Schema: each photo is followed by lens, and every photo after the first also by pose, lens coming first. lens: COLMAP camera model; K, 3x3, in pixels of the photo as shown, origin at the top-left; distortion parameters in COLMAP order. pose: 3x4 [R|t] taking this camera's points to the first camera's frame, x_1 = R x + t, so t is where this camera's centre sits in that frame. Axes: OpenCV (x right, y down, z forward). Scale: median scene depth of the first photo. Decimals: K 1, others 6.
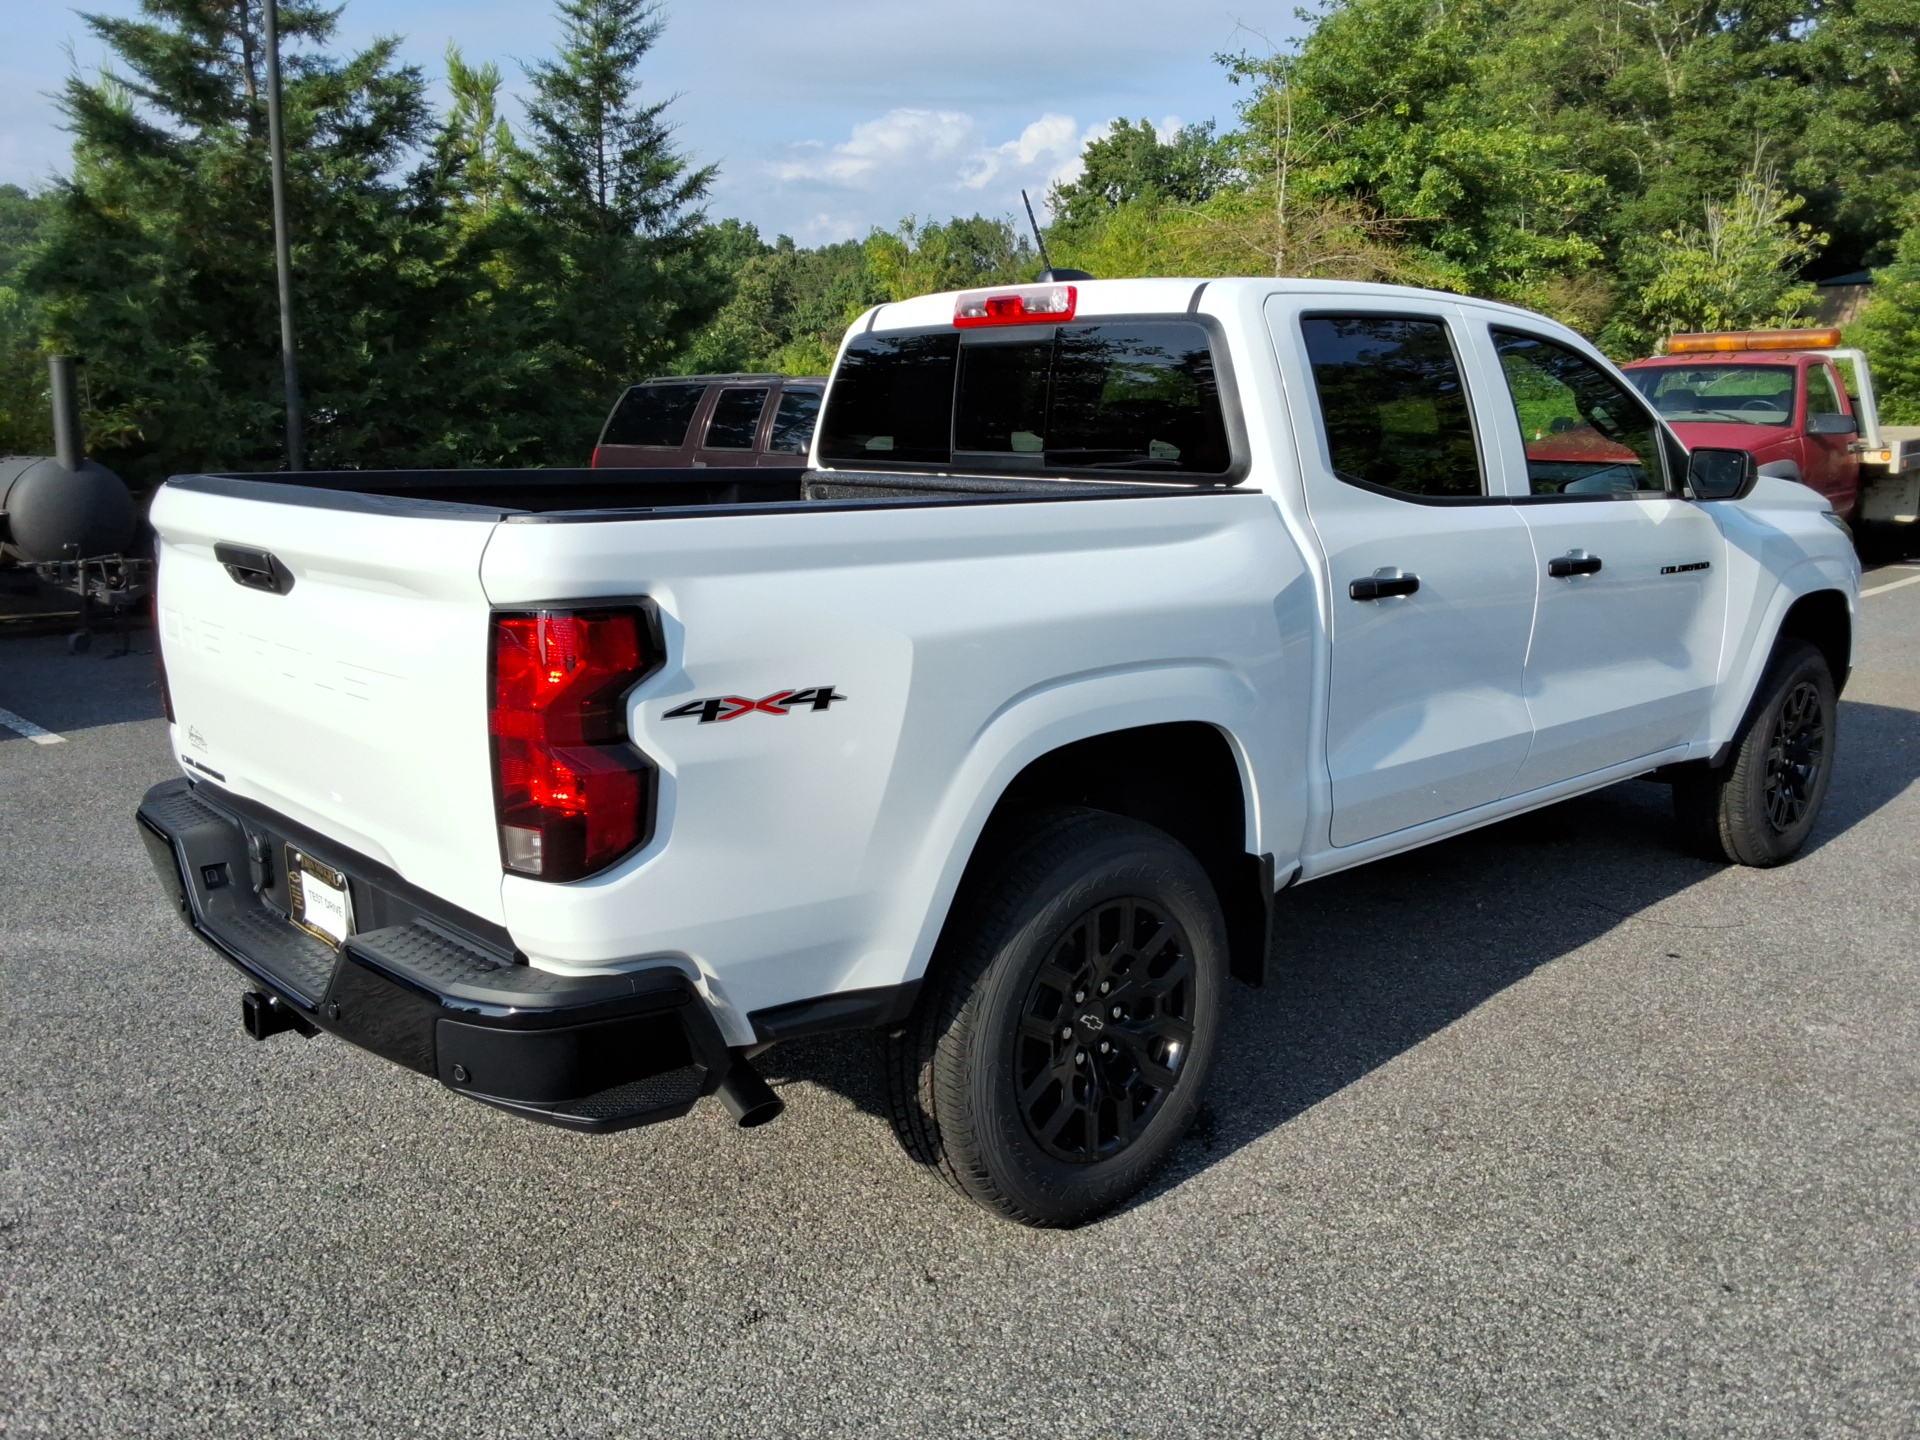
lens RADIAL K [[1546.6, 0, 978.5], [0, 1546.6, 697.5], [0, 0, 1]] dist [0.125670, -0.198193]
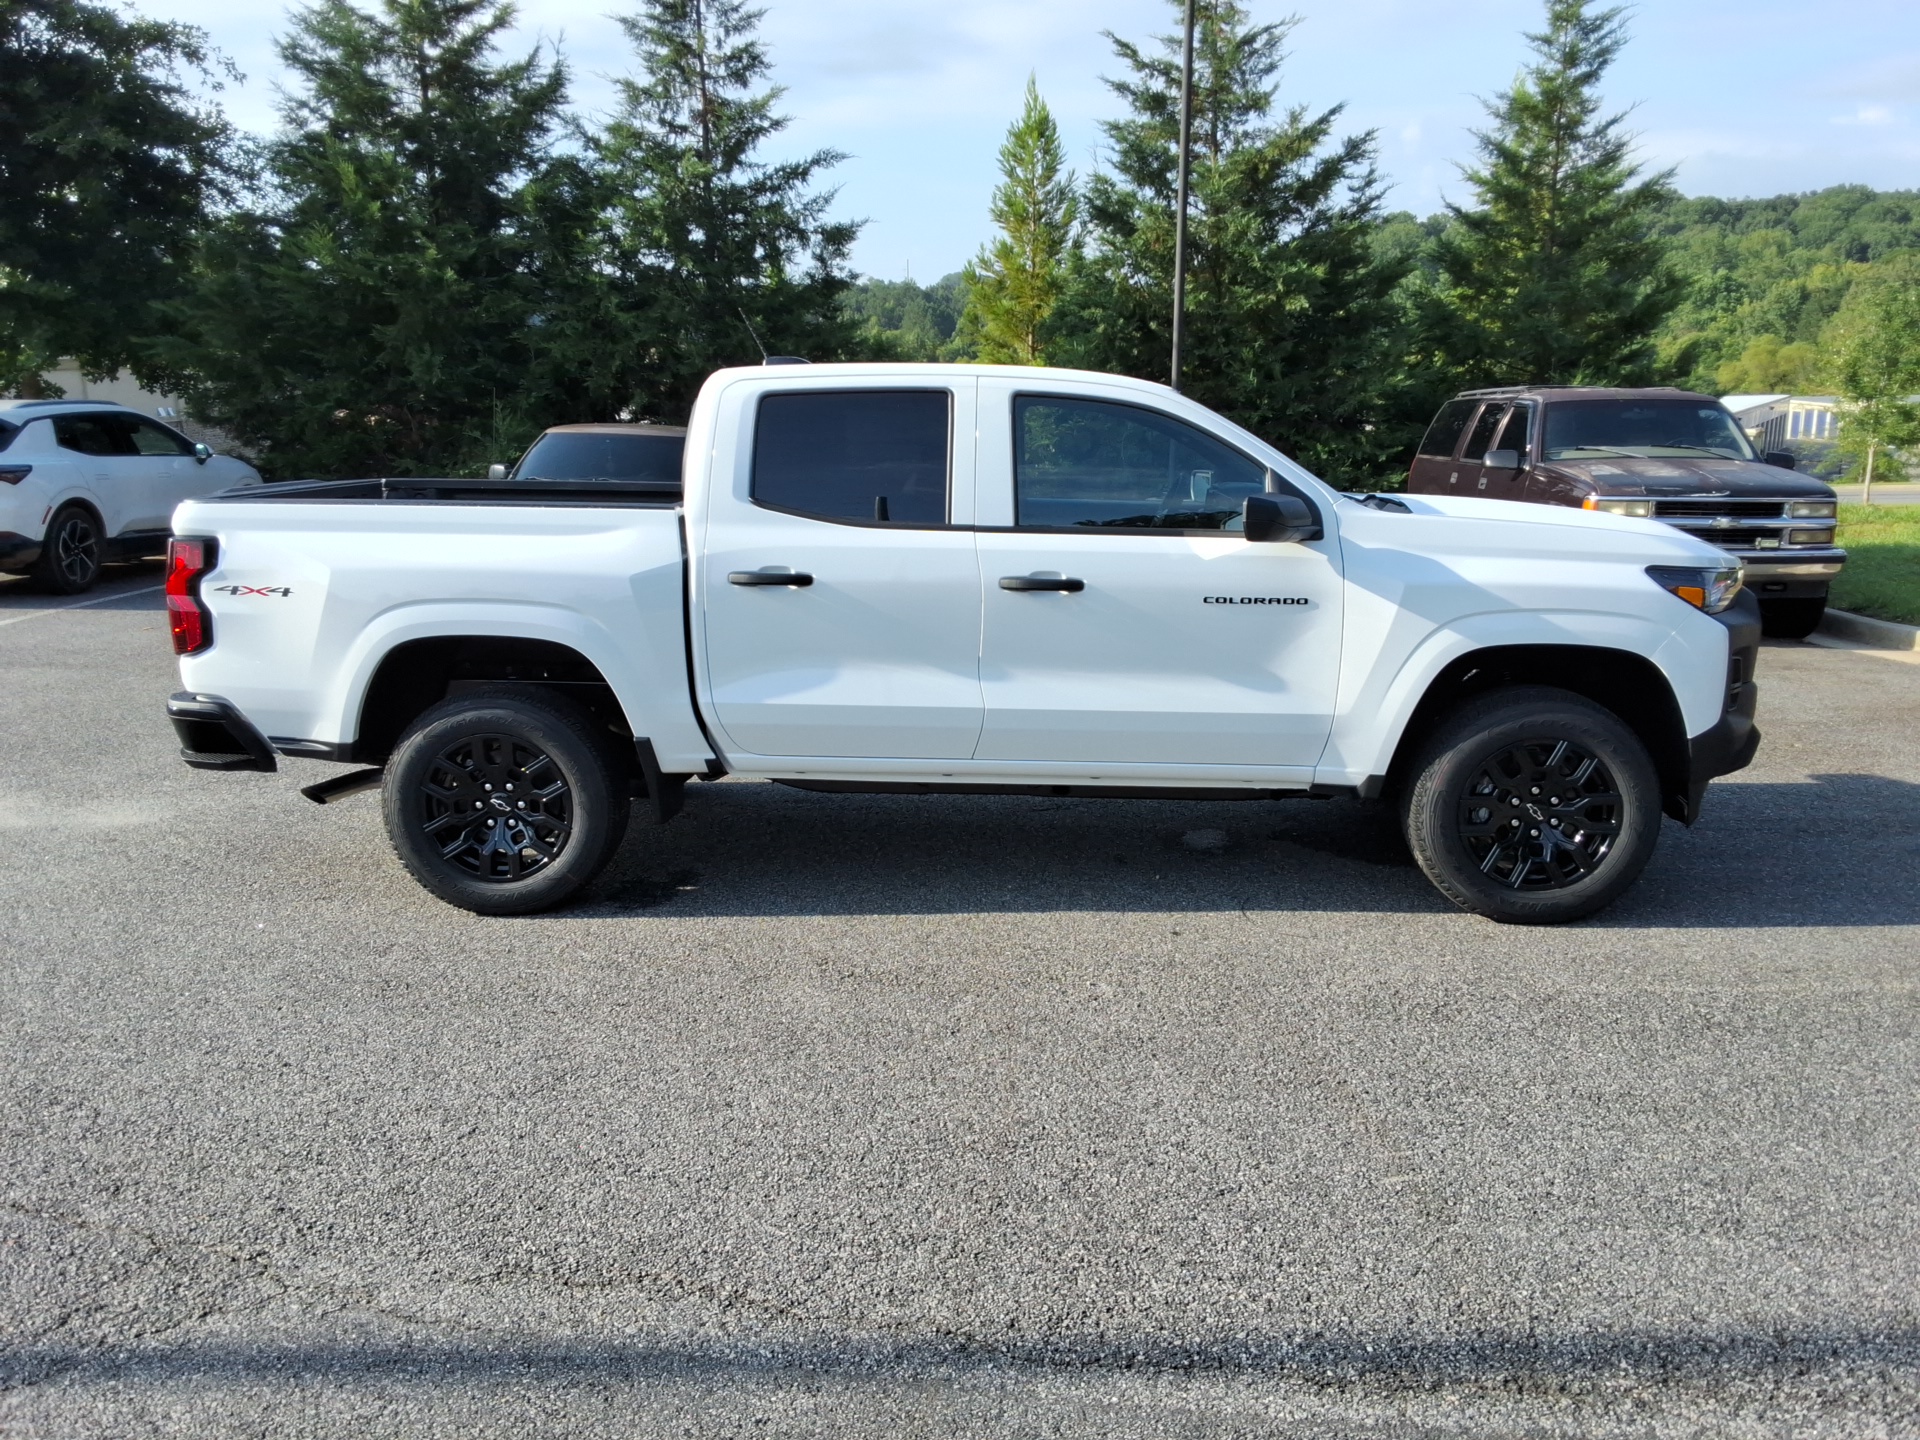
lens RADIAL K [[1546.6, 0, 978.5], [0, 1546.6, 697.5], [0, 0, 1]] dist [0.125670, -0.198193]
pose [[0.696119, 0.126668, -0.706664, 0.342241], [-0.126095, 0.990583, 0.053346, -0.014848], [0.706766, 0.051972, 0.705535, 0.026659]]
